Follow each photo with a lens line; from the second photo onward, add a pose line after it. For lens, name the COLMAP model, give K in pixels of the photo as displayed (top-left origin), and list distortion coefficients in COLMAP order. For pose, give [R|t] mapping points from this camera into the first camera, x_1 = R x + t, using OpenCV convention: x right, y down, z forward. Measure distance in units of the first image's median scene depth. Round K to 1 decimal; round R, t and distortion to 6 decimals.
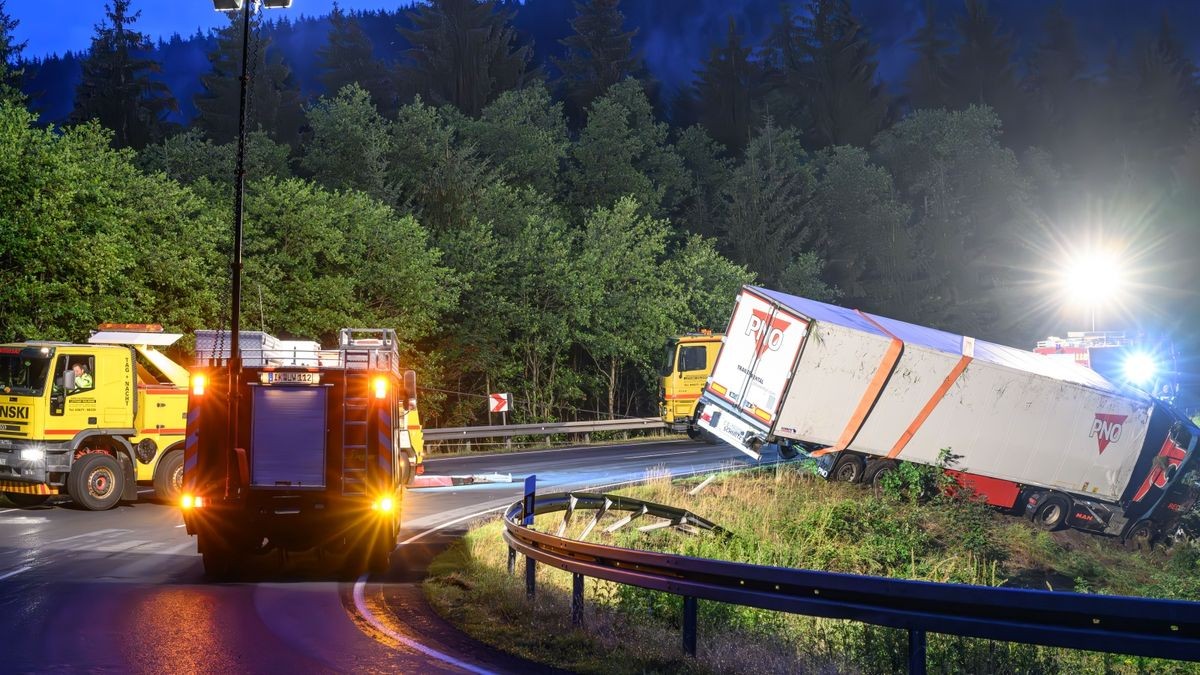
lens RADIAL K [[2409.3, 0, 600.0], [0, 2409.3, 337.5], [0, 0, 1]] dist [0.020226, -0.035561]
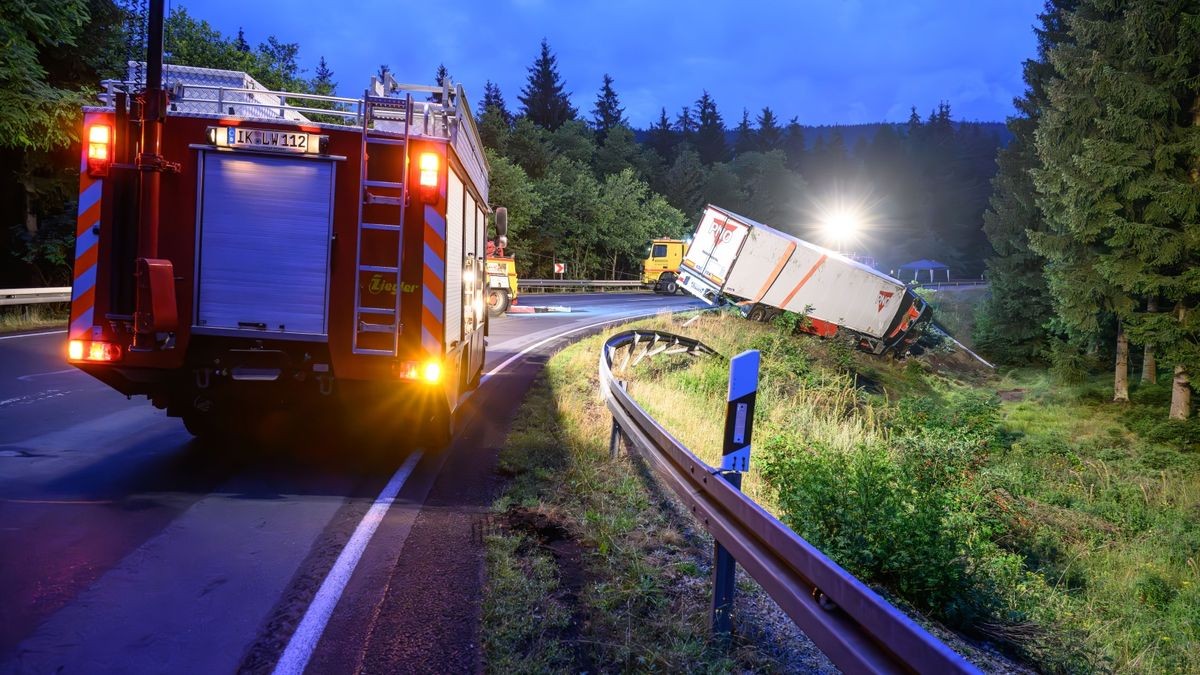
lens RADIAL K [[2409.3, 0, 600.0], [0, 2409.3, 337.5], [0, 0, 1]] dist [0.020226, -0.035561]
pose [[0.997951, 0.053125, -0.035653, 0.057242], [-0.050699, 0.996544, 0.065800, -0.042545], [0.039026, -0.063857, 0.997196, -0.851091]]
